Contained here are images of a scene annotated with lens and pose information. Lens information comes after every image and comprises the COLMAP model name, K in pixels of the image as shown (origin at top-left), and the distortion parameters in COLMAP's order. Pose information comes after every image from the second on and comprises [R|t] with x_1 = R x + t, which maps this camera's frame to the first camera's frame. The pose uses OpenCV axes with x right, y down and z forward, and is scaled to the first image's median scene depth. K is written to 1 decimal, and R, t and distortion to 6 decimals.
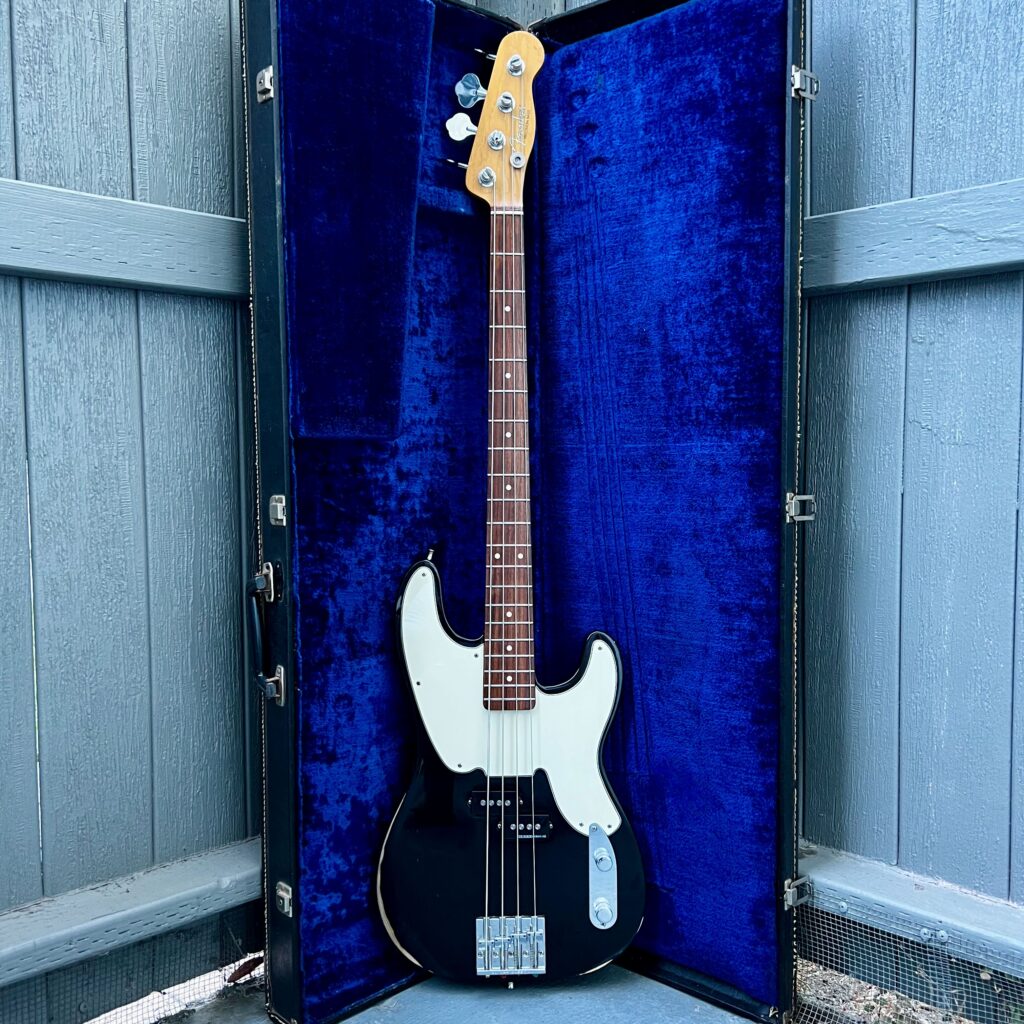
lens RADIAL K [[1028.9, 0, 503.0], [0, 1028.9, 512.2], [0, 0, 1]] dist [0.059492, 0.000000]
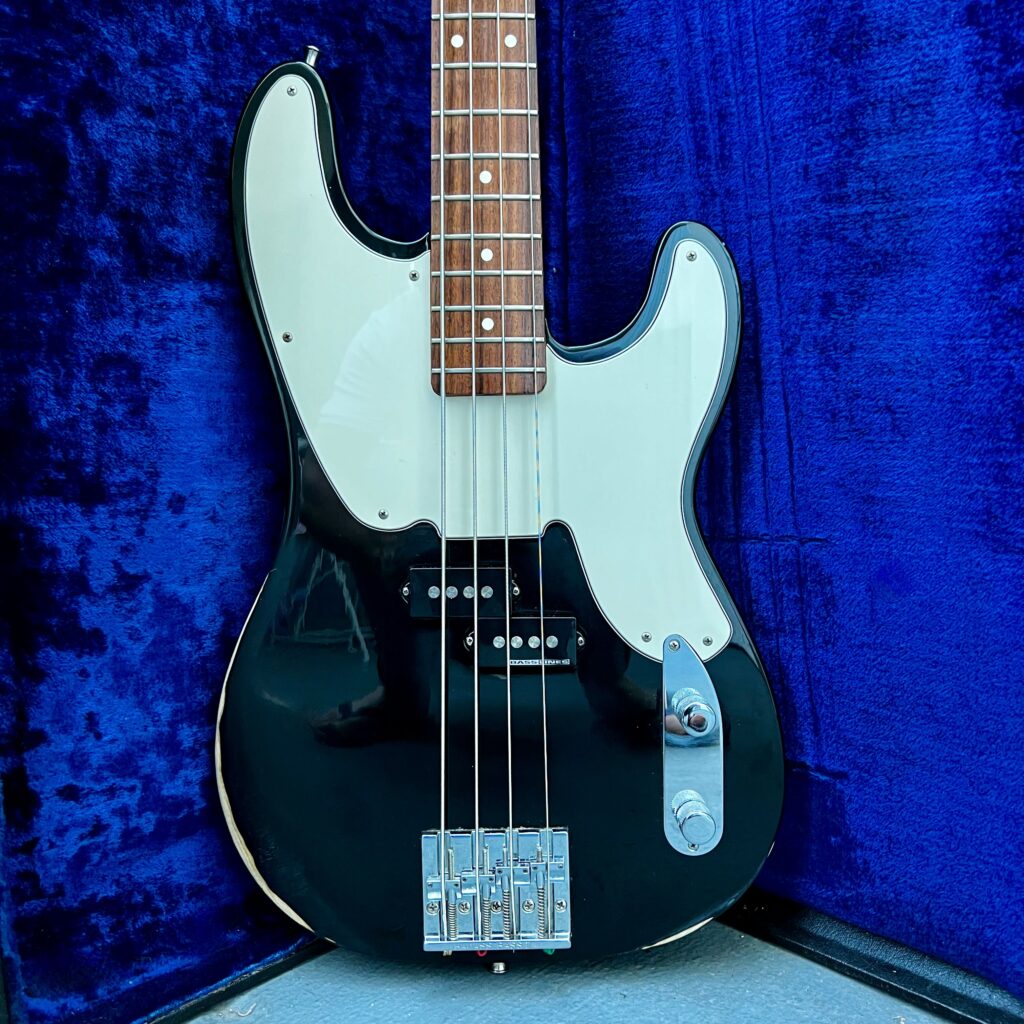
lens RADIAL K [[1028.9, 0, 485.7], [0, 1028.9, 515.3], [0, 0, 1]] dist [0.059492, 0.000000]
pose [[0.999357, -0.009090, -0.034694, 0.020189], [0.012367, 0.995357, 0.095458, 0.202267], [0.033665, -0.095825, 0.994829, 0.544773]]
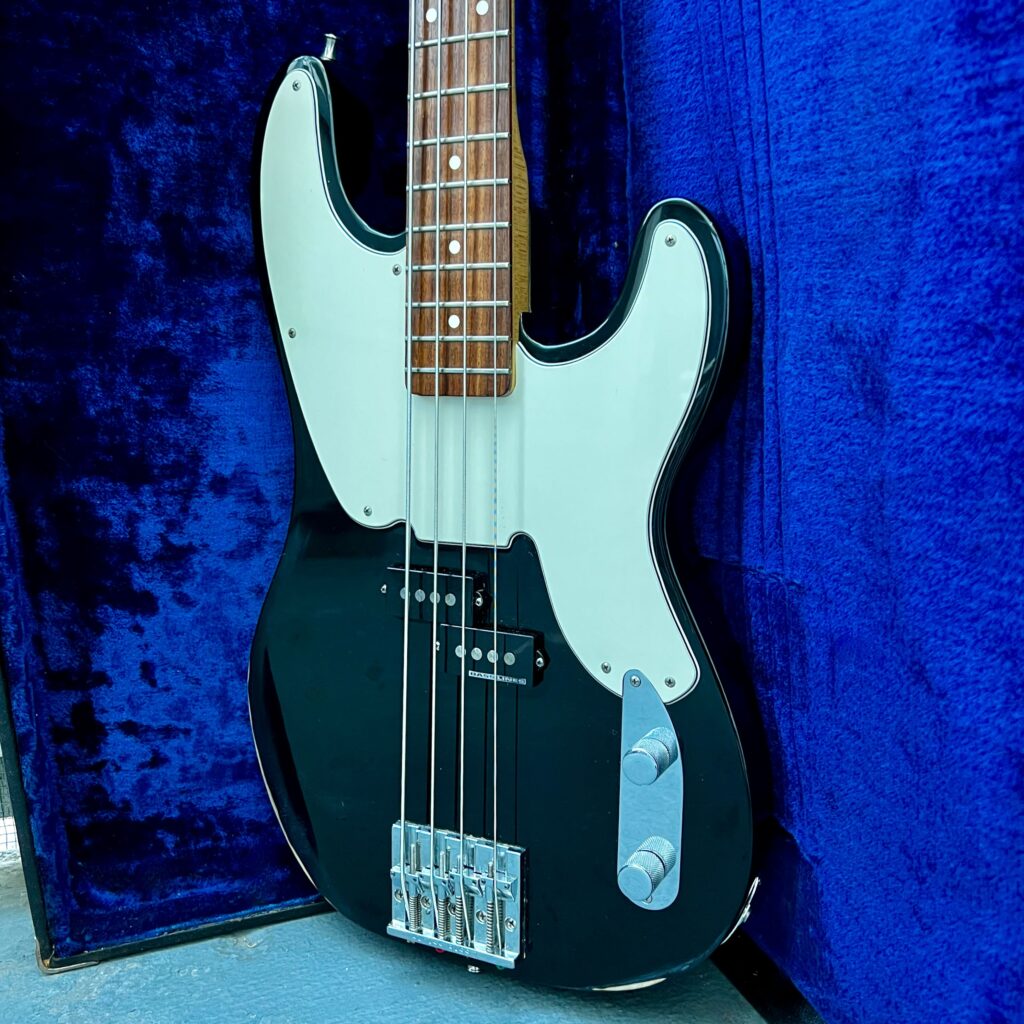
lens RADIAL K [[1028.9, 0, 534.9], [0, 1028.9, 524.0], [0, 0, 1]] dist [0.059492, 0.000000]
pose [[0.884259, 0.078848, -0.460292, 0.238715], [0.007133, 0.983248, 0.182134, 0.166973], [0.466942, -0.164337, 0.868884, 0.631381]]
